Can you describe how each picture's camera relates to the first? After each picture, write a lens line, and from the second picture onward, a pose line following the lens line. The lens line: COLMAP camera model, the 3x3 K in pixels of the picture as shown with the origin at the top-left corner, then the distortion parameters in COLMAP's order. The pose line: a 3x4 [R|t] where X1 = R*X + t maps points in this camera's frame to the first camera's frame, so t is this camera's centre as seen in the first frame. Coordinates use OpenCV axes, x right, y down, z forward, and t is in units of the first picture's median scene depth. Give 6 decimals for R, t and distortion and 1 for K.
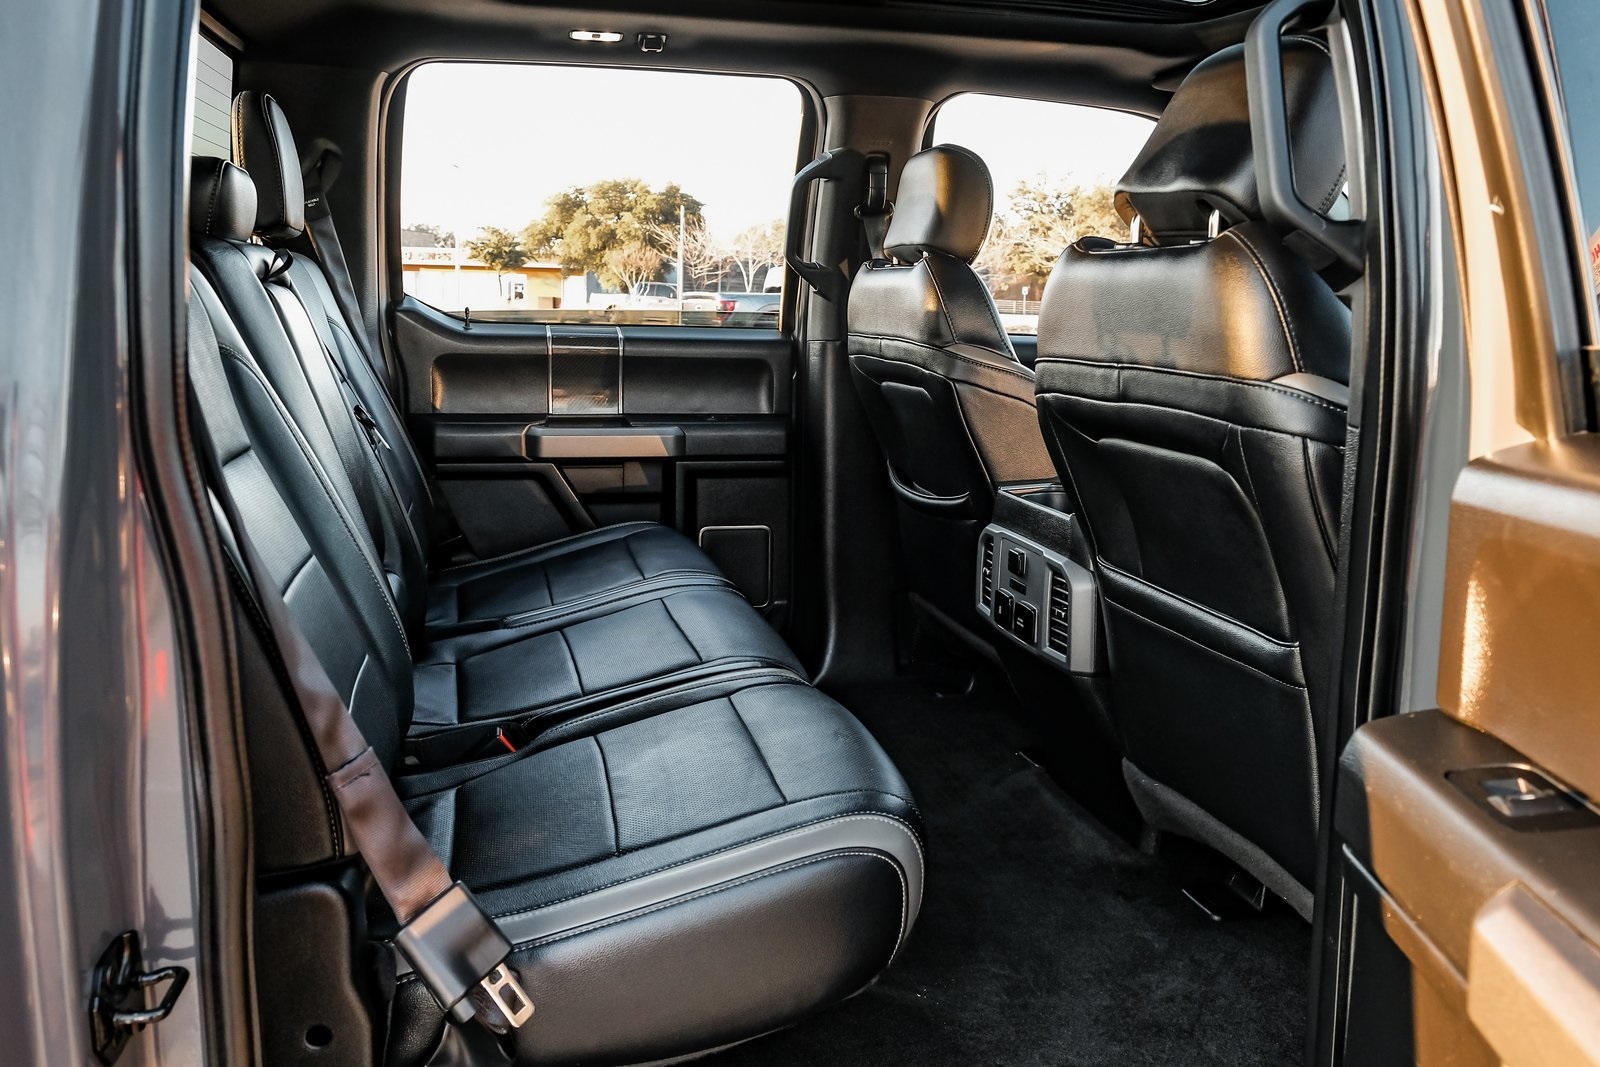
lens RADIAL K [[1331.6, 0, 808.3], [0, 1331.6, 534.5], [0, 0, 1]] dist [-0.025896, 0.007739]
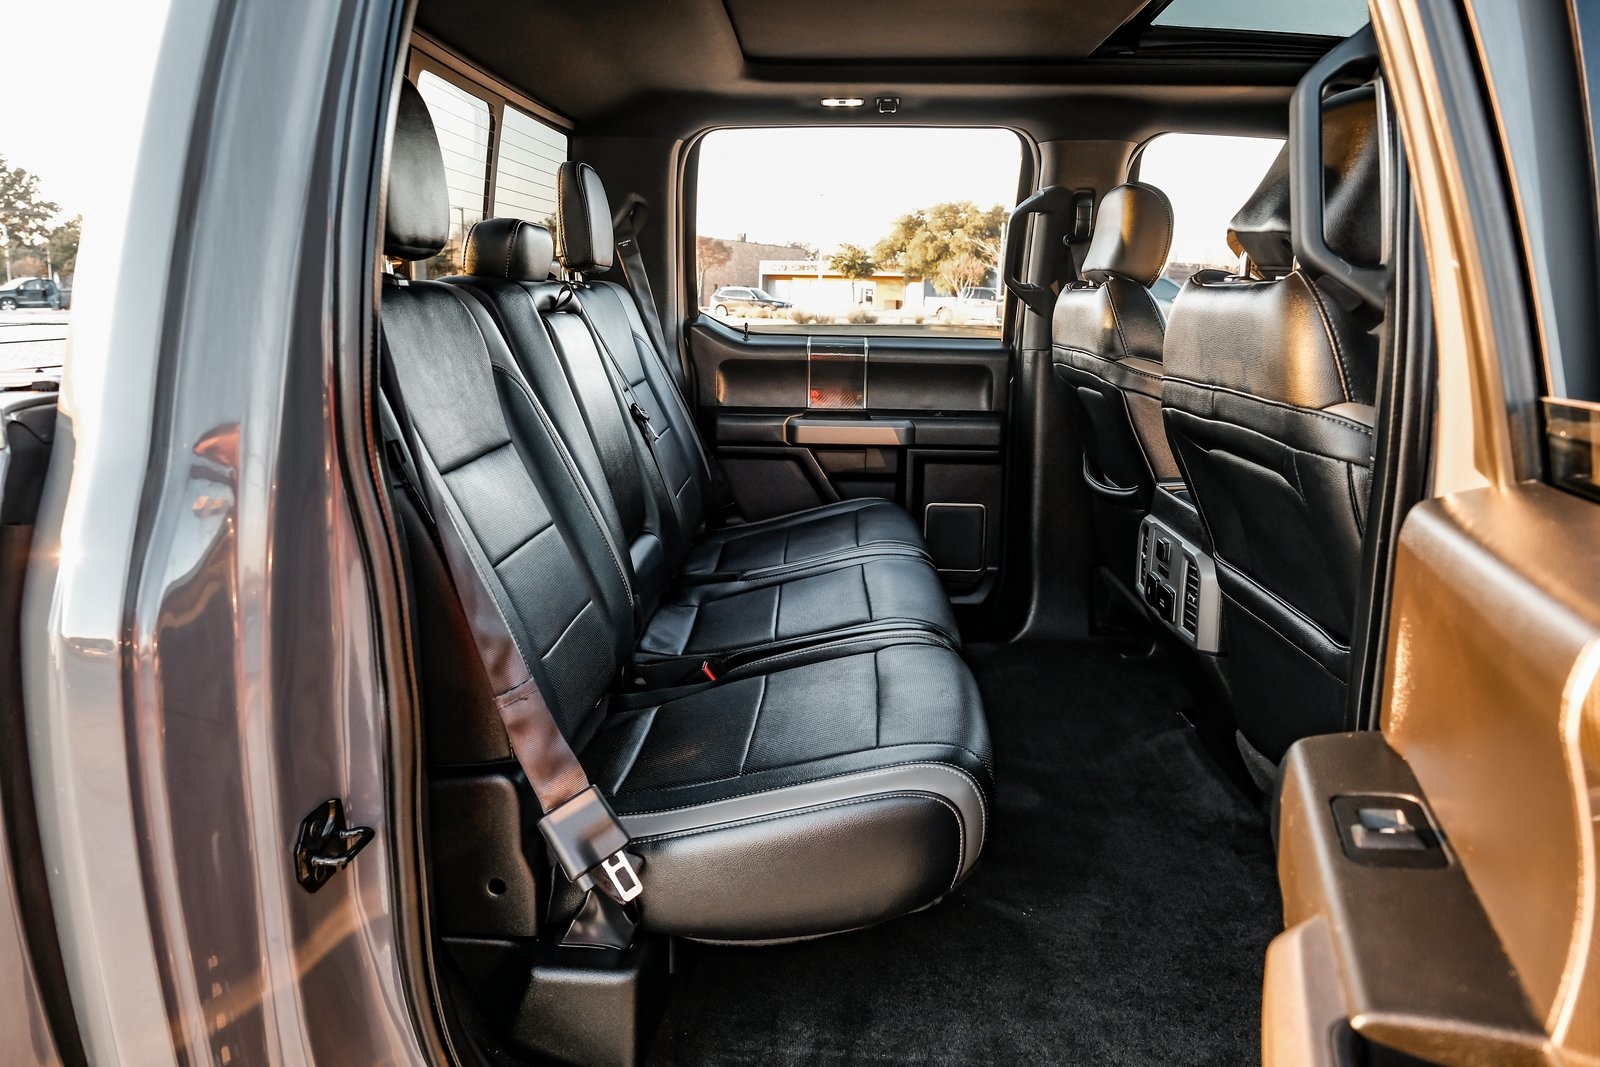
lens RADIAL K [[1089.8, 0, 796.2], [0, 1089.8, 530.8], [0, 0, 1]] dist [-0.025679, 0.005347]
pose [[0.961928, 0.047924, -0.269068, 0.126227], [-0.039115, 0.998512, 0.038010, -0.023333], [0.270489, -0.026038, 0.962371, 0.016251]]
